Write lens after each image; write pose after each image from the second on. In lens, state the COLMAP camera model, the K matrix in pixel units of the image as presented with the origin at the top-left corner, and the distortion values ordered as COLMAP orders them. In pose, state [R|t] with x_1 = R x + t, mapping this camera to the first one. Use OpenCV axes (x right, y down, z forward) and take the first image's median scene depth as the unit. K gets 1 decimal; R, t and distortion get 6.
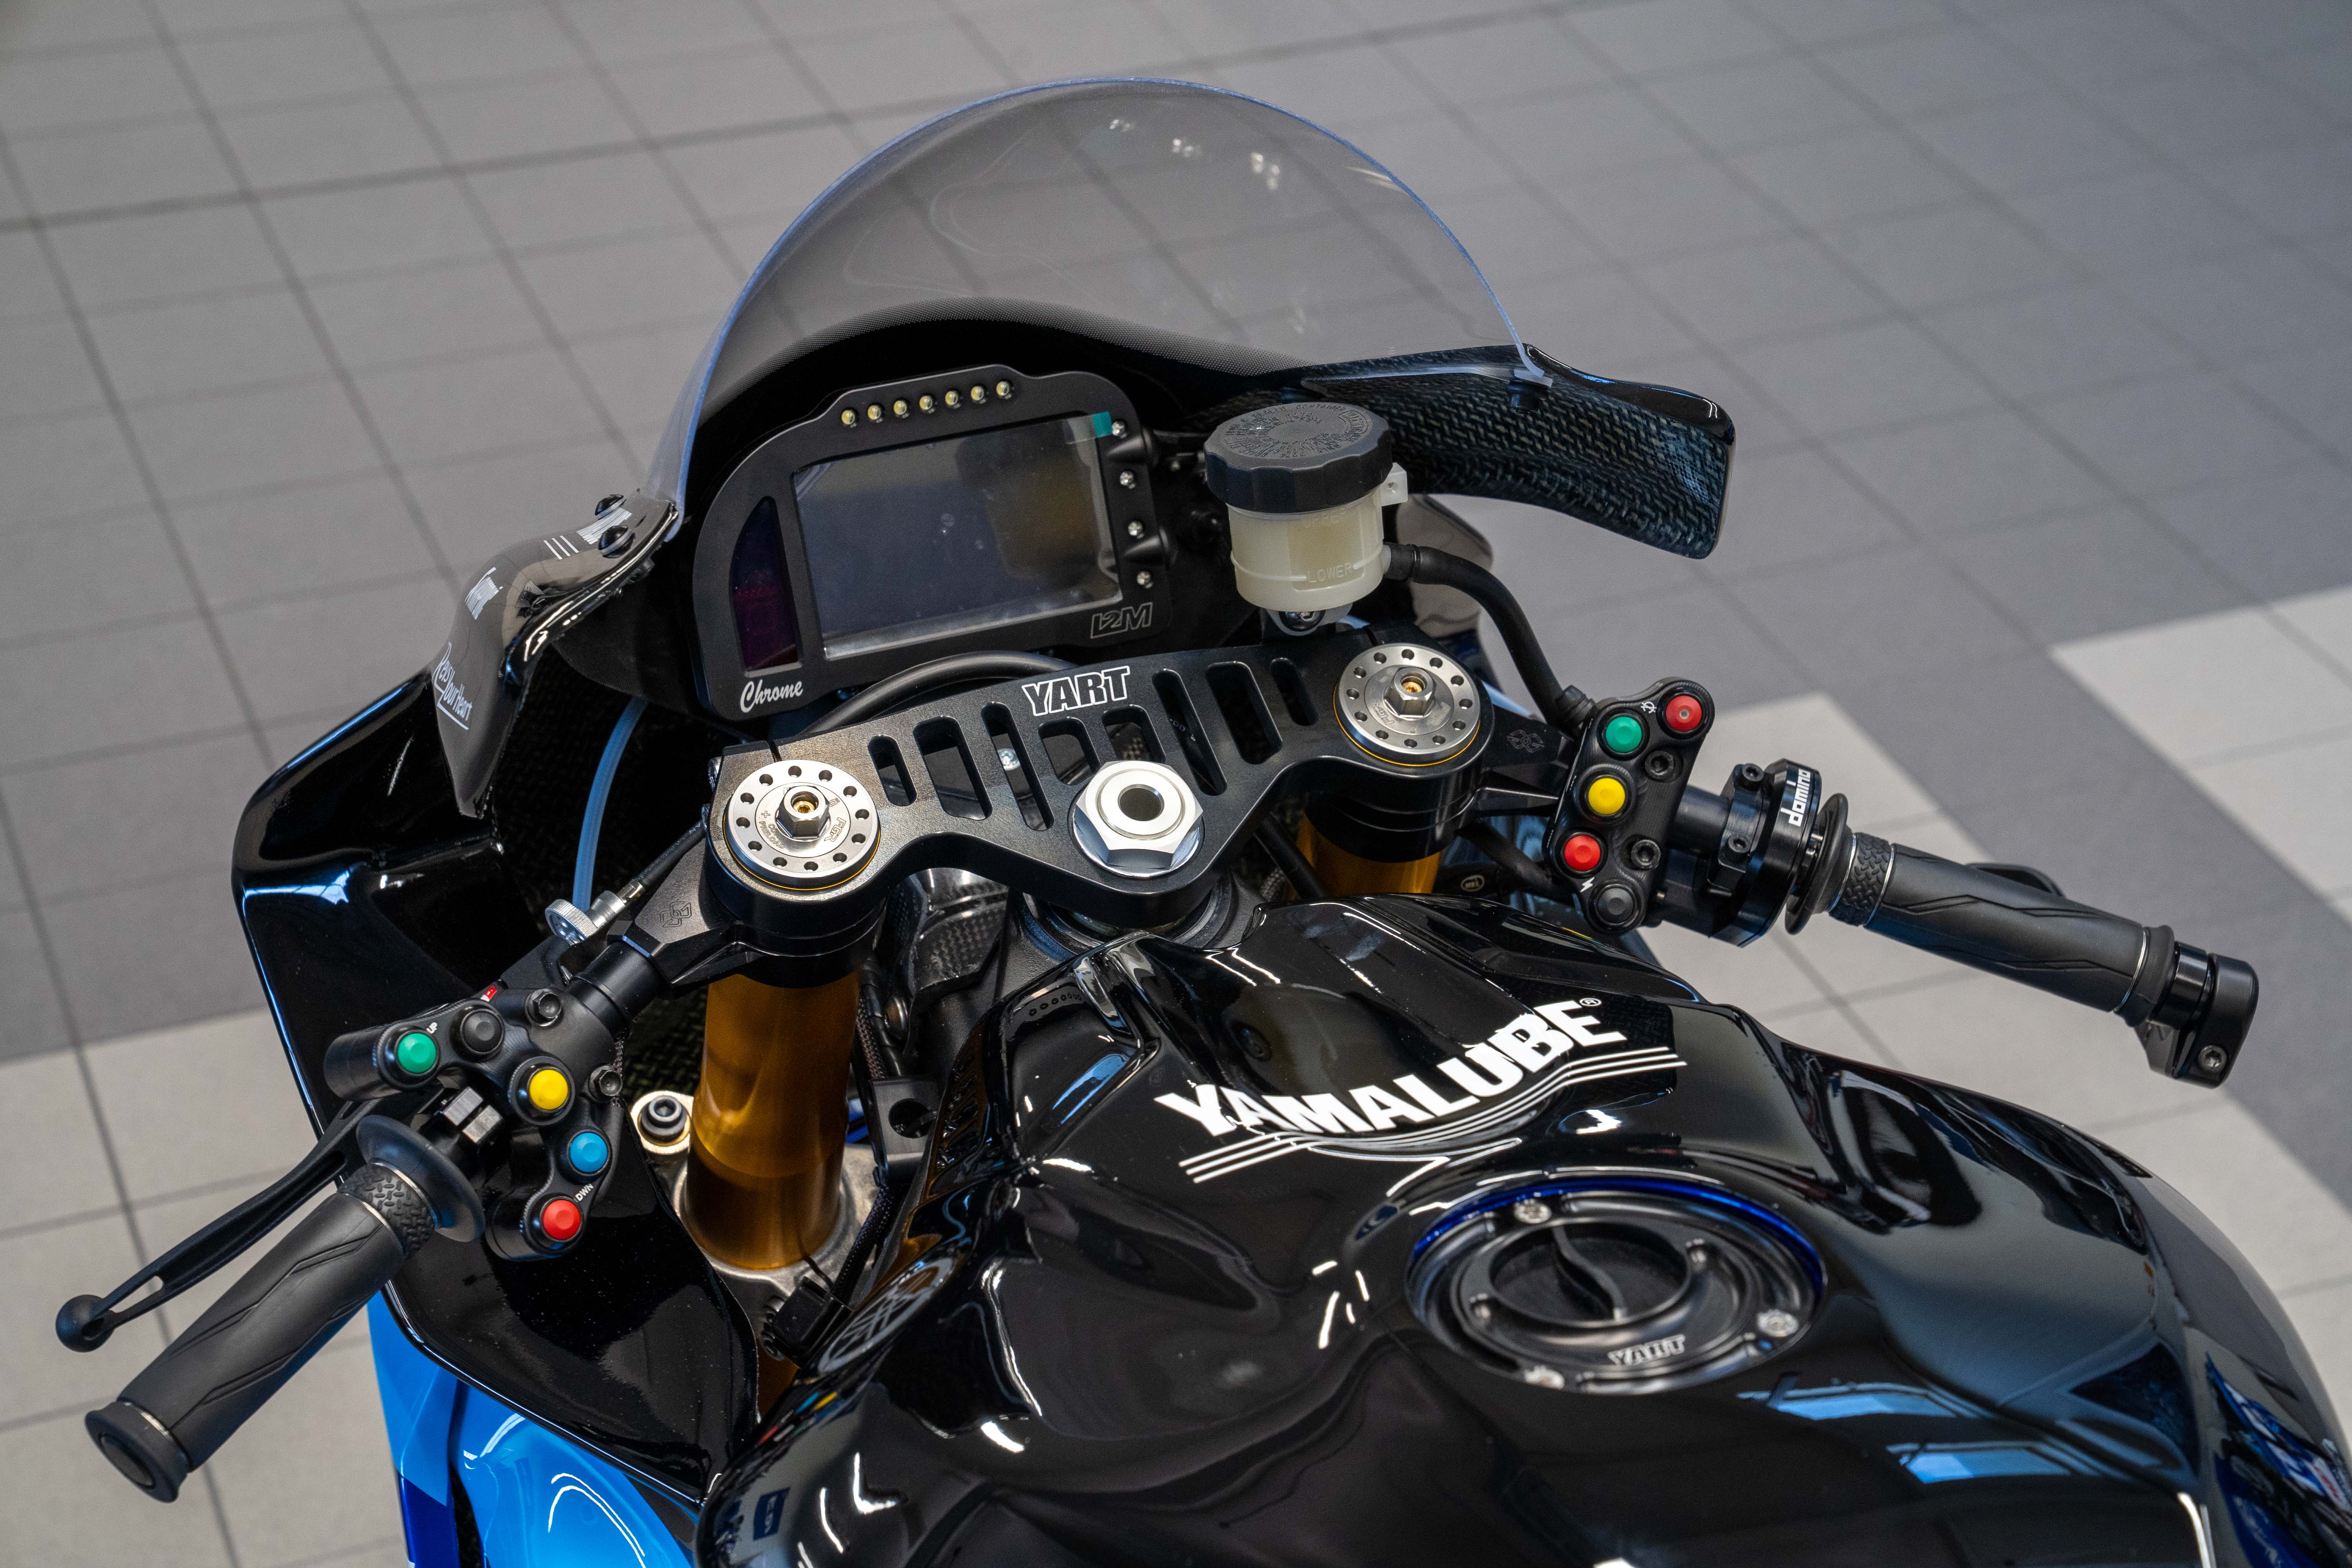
lens RADIAL K [[4419.1, 0, 1182.4], [0, 4419.1, 796.3], [0, 0, 1]] dist [0.283468, 0.000000]
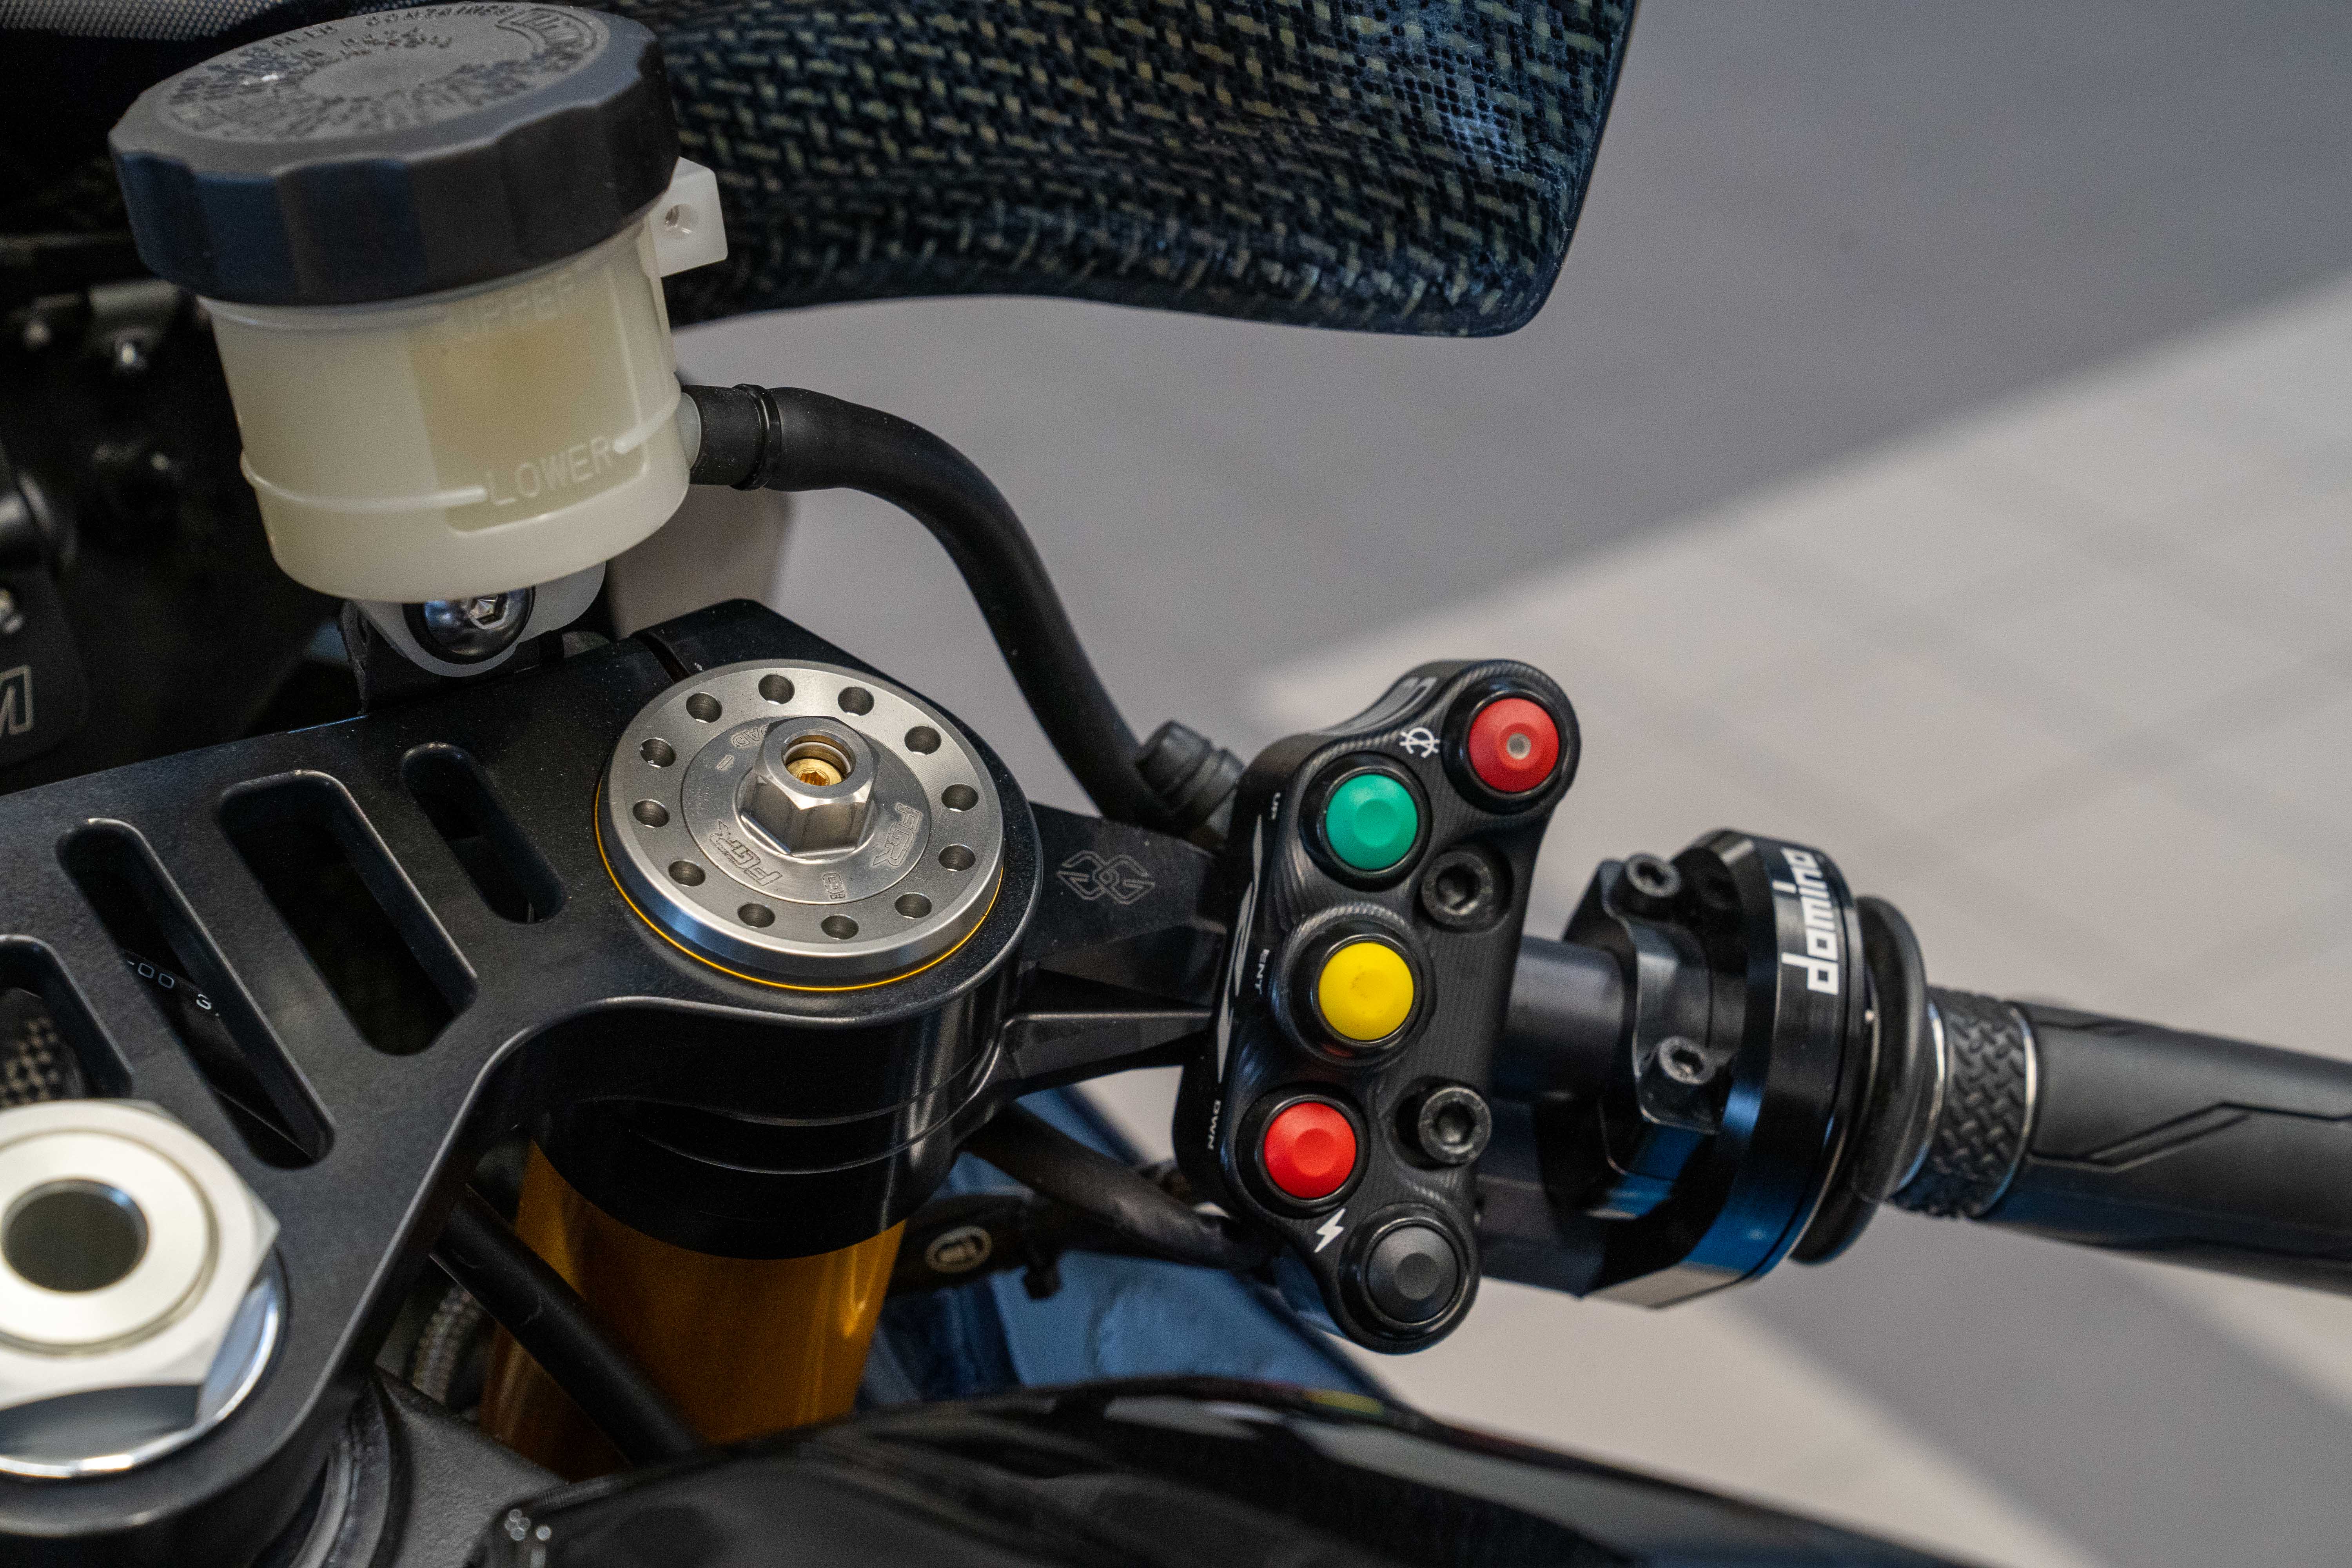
lens RADIAL K [[4419.1, 0, 1181.2], [0, 4419.1, 824.6], [0, 0, 1]] dist [0.283468, 0.000000]
pose [[0.961838, -0.140224, 0.234958, -0.004629], [0.146459, 0.989174, -0.009209, -0.012742], [-0.231123, 0.043269, 0.971962, 0.641490]]
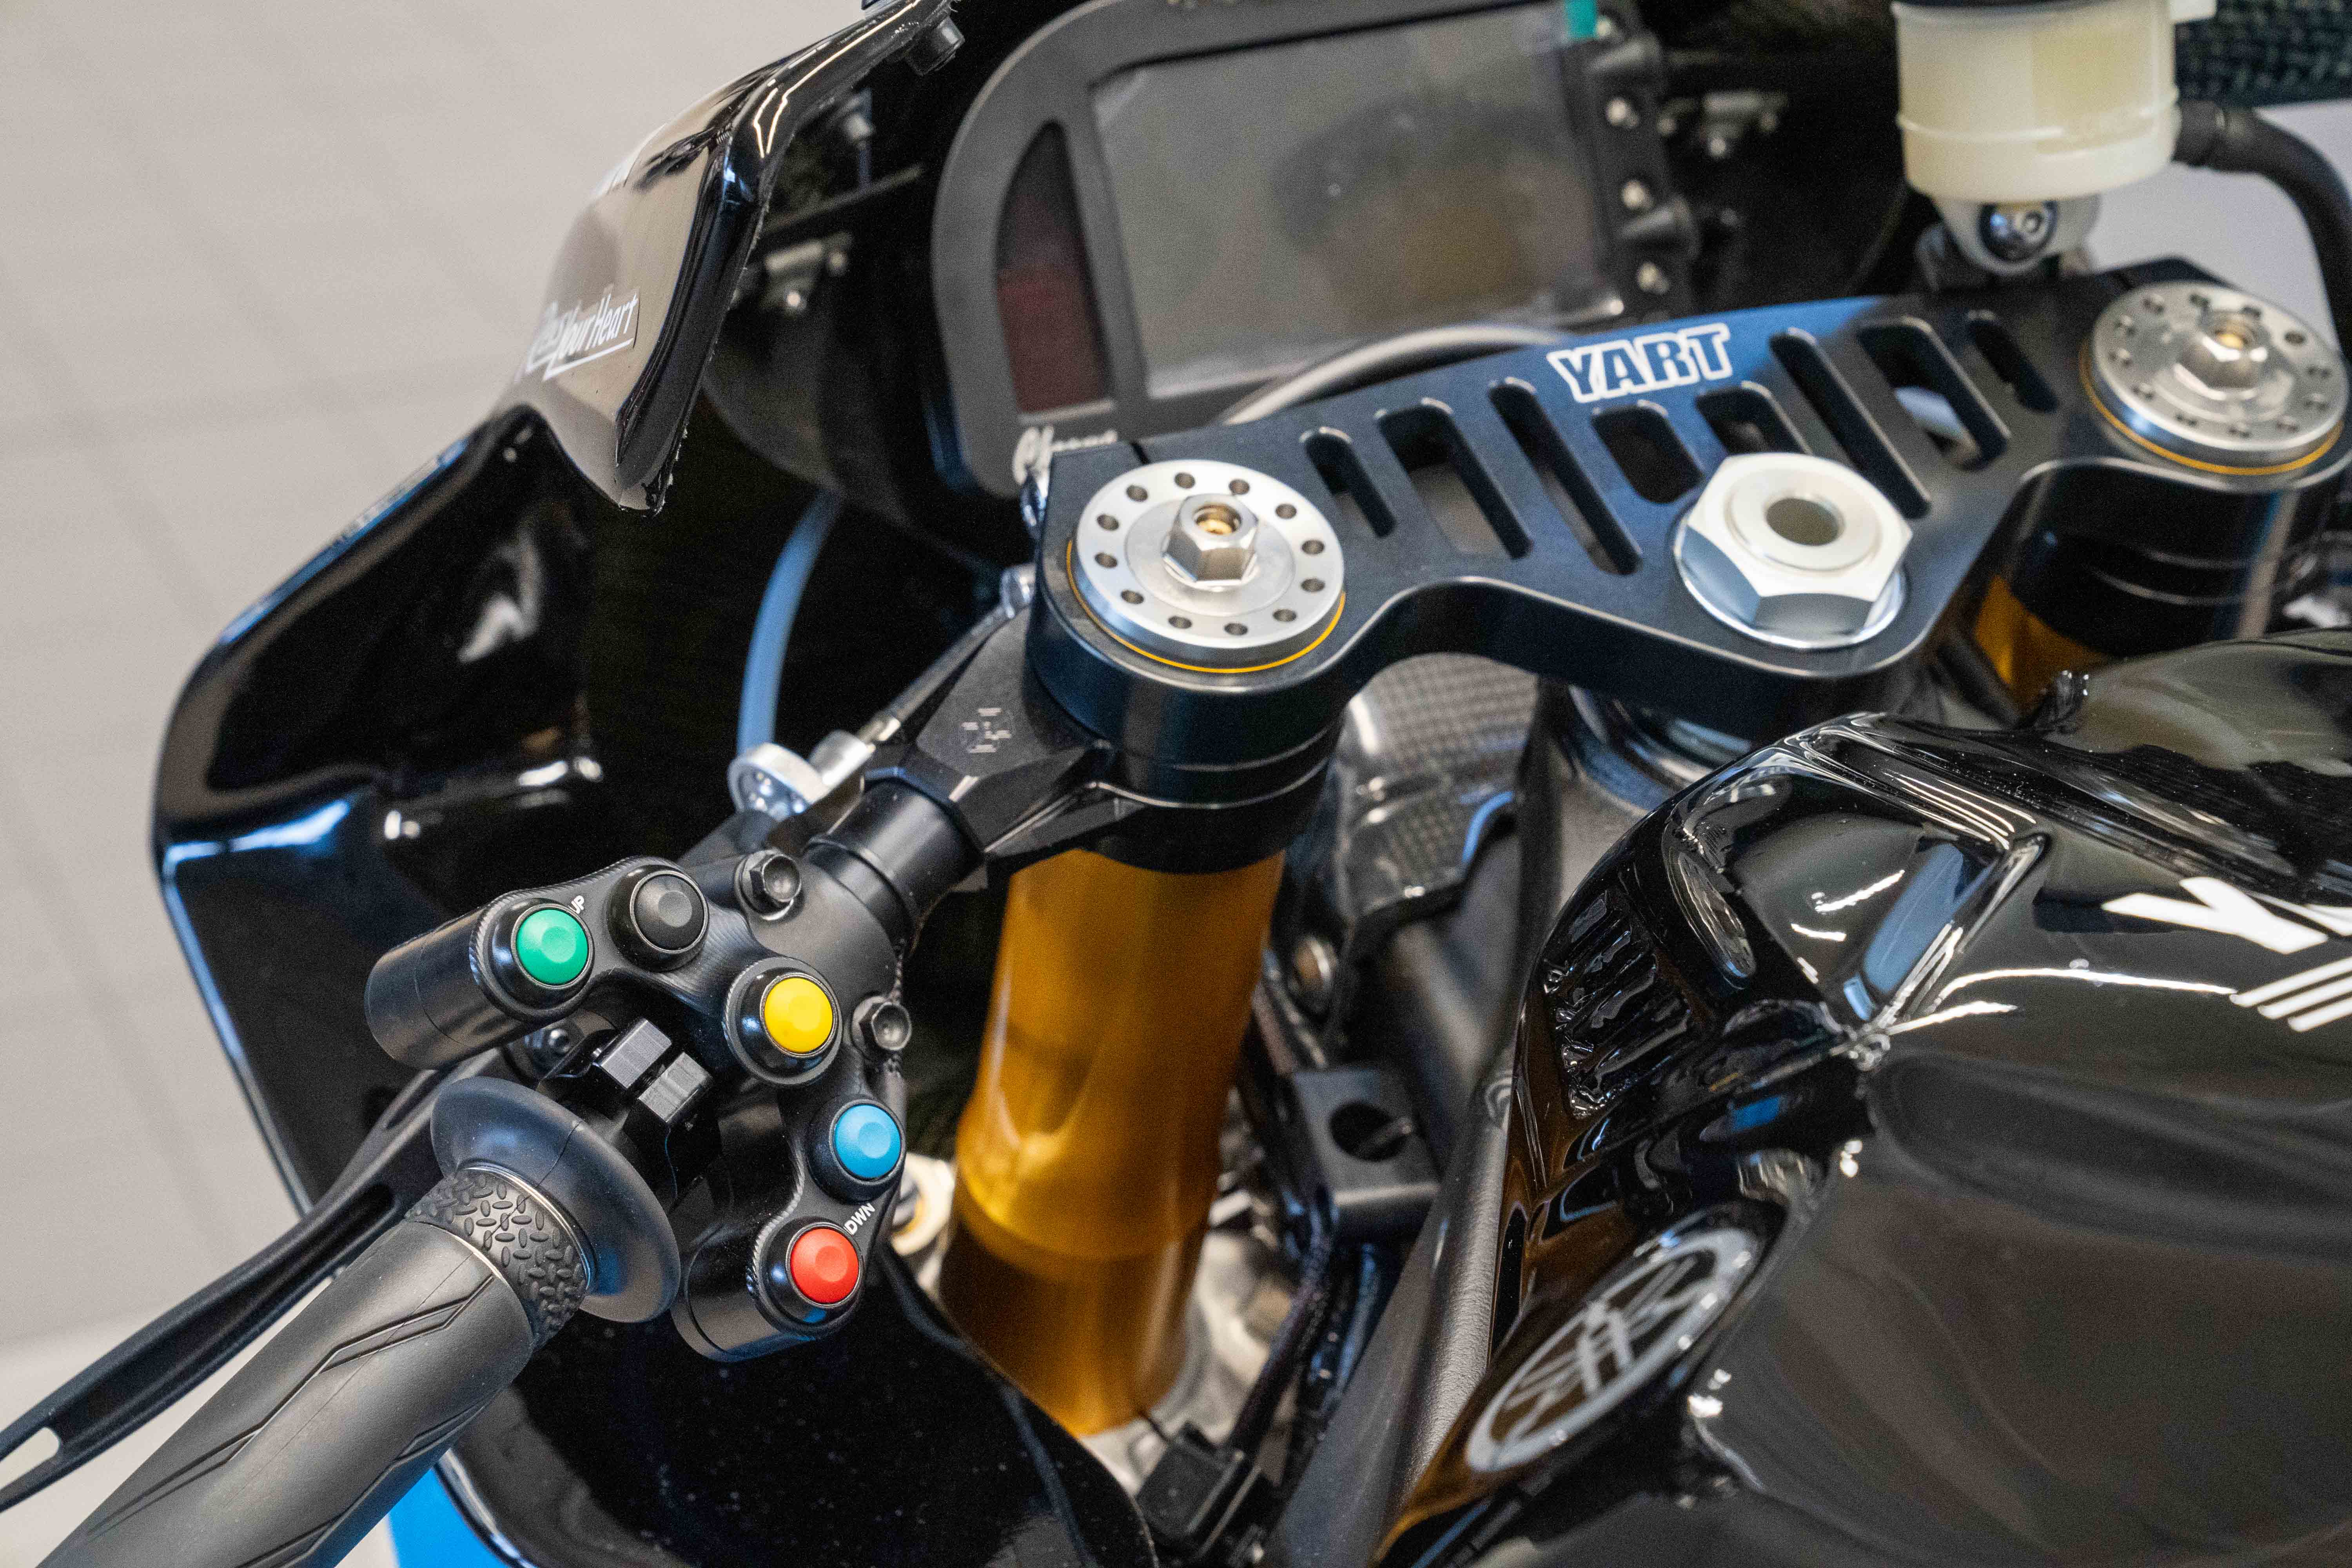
lens RADIAL K [[4419.1, 0, 1170.2], [0, 4419.1, 781.2], [0, 0, 1]] dist [0.283468, 0.000000]
pose [[0.998766, -0.029536, 0.039936, -0.109092], [0.033455, 0.994292, -0.101317, 0.085825], [-0.036715, 0.102528, 0.994052, 0.433251]]
